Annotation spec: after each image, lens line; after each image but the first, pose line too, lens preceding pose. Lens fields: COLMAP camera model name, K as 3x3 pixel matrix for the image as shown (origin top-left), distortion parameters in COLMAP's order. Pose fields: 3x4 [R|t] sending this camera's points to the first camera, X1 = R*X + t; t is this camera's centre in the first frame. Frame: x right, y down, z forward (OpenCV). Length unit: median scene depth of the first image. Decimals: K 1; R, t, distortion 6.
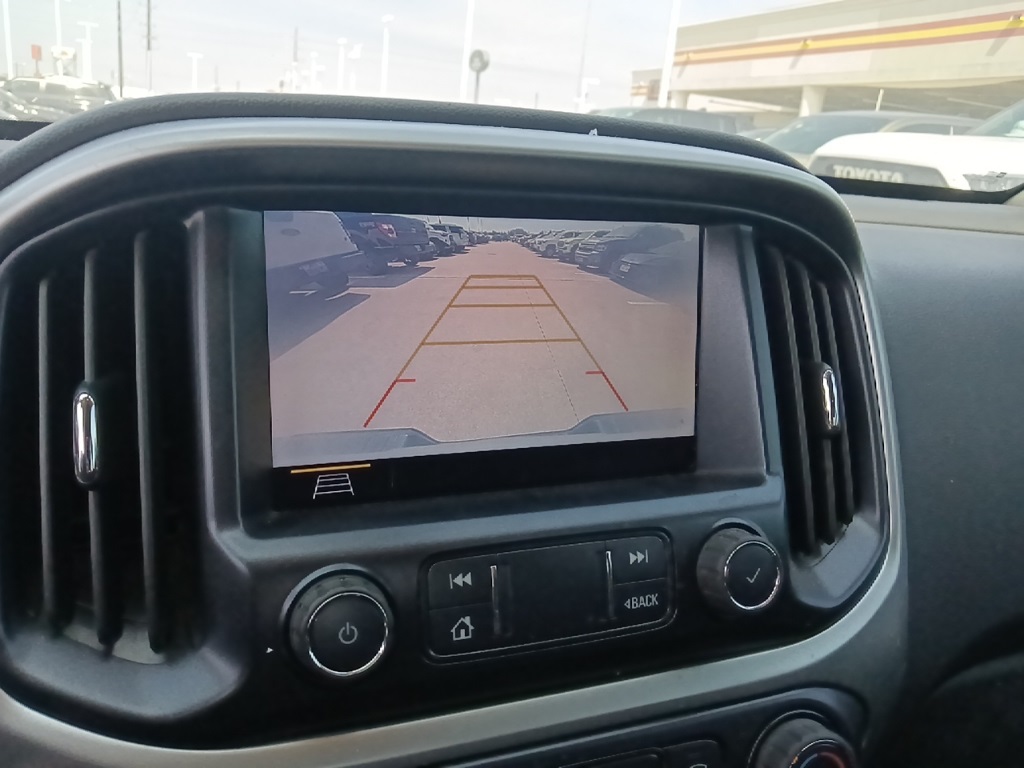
lens RADIAL K [[836.1, 0, 514.6], [0, 836.1, 383.5], [0, 0, 1]] dist [0.017249, -0.060365]
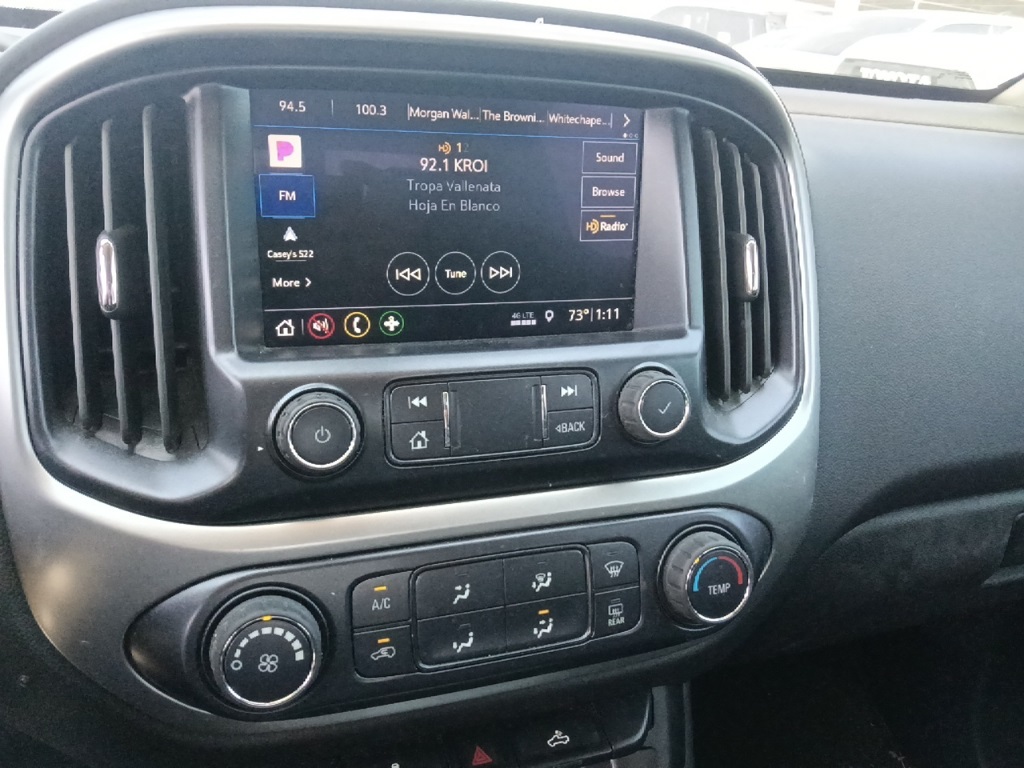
lens RADIAL K [[836.1, 0, 512.3], [0, 836.1, 383.6], [0, 0, 1]] dist [0.017249, -0.060365]
pose [[0.999739, 0.016069, -0.016212, 0.085816], [-0.014166, 0.993682, 0.111339, 0.065288], [0.017899, -0.111080, 0.993650, -0.188511]]
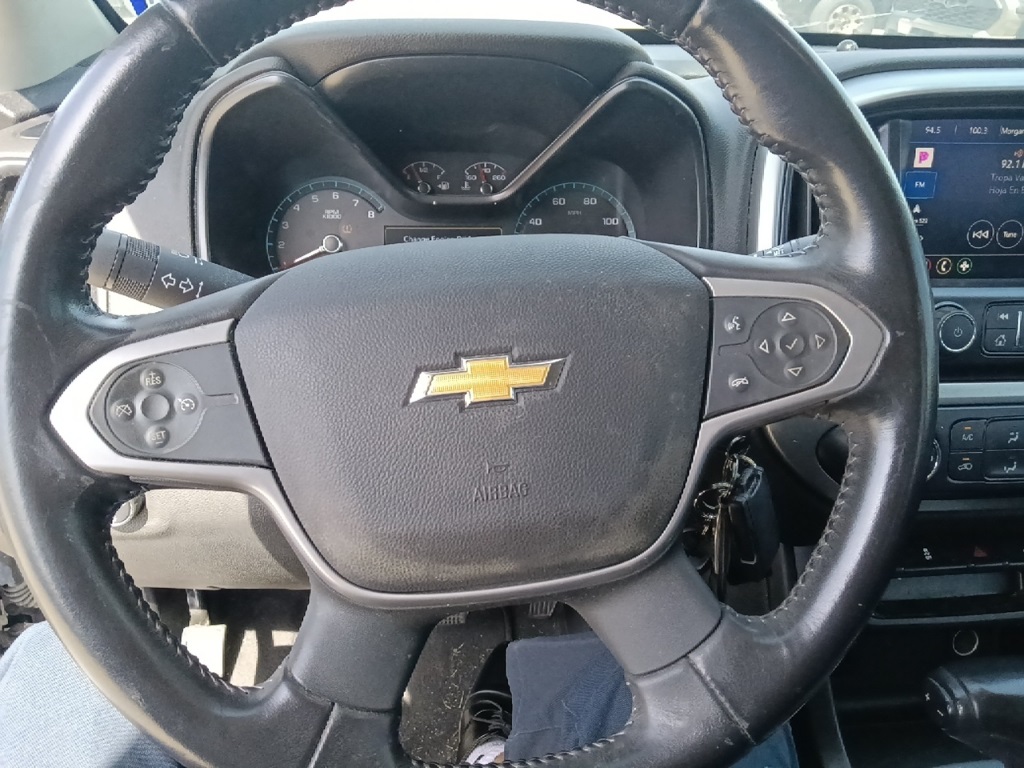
lens RADIAL K [[836.1, 0, 511.1], [0, 836.1, 382.4], [0, 0, 1]] dist [0.017249, -0.060365]
pose [[0.959307, 0.089508, -0.267804, -0.587126], [-0.035136, 0.978896, 0.201313, 0.028653], [0.280171, -0.183712, 0.942207, -1.119007]]
